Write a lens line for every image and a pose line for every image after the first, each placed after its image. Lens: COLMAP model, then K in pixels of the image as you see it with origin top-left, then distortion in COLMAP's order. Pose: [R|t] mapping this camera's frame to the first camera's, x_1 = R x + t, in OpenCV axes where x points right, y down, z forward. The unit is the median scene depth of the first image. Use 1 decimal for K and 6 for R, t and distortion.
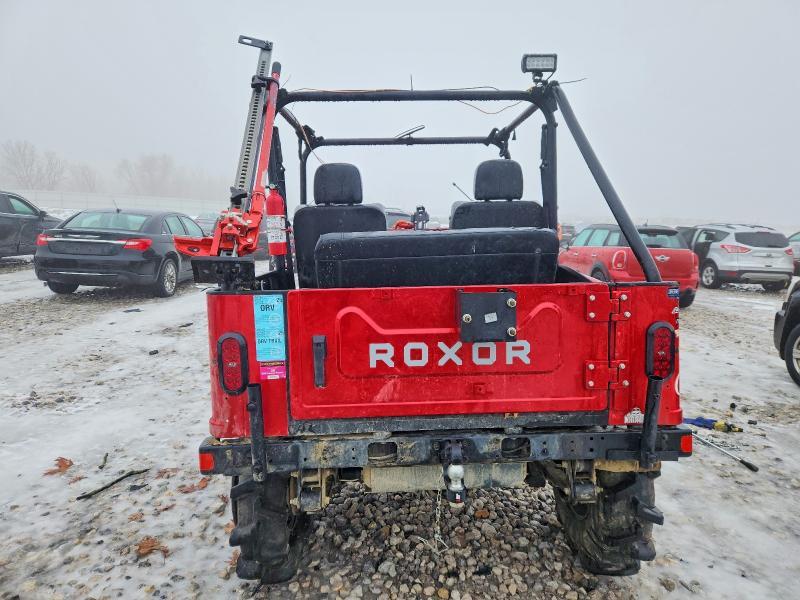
lens RADIAL K [[541.5, 0, 402.2], [0, 541.5, 284.0], [0, 0, 1]] dist [0.007689, 0.001363]
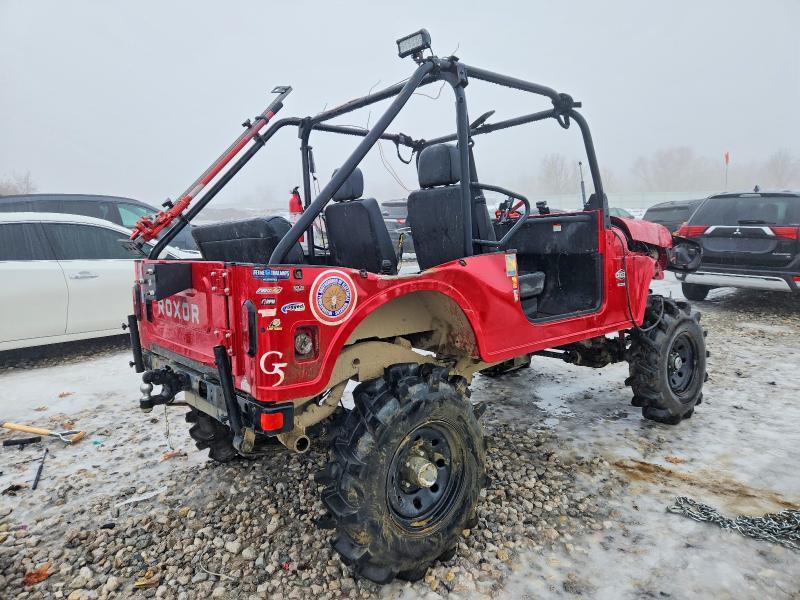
lens RADIAL K [[541.5, 0, 402.2], [0, 541.5, 284.0], [0, 0, 1]] dist [0.007689, 0.001363]
pose [[0.616154, 0.053066, -0.785836, 0.913009], [-0.047119, 0.998424, 0.030477, -0.004873], [0.786215, 0.018249, 0.617683, 0.347102]]
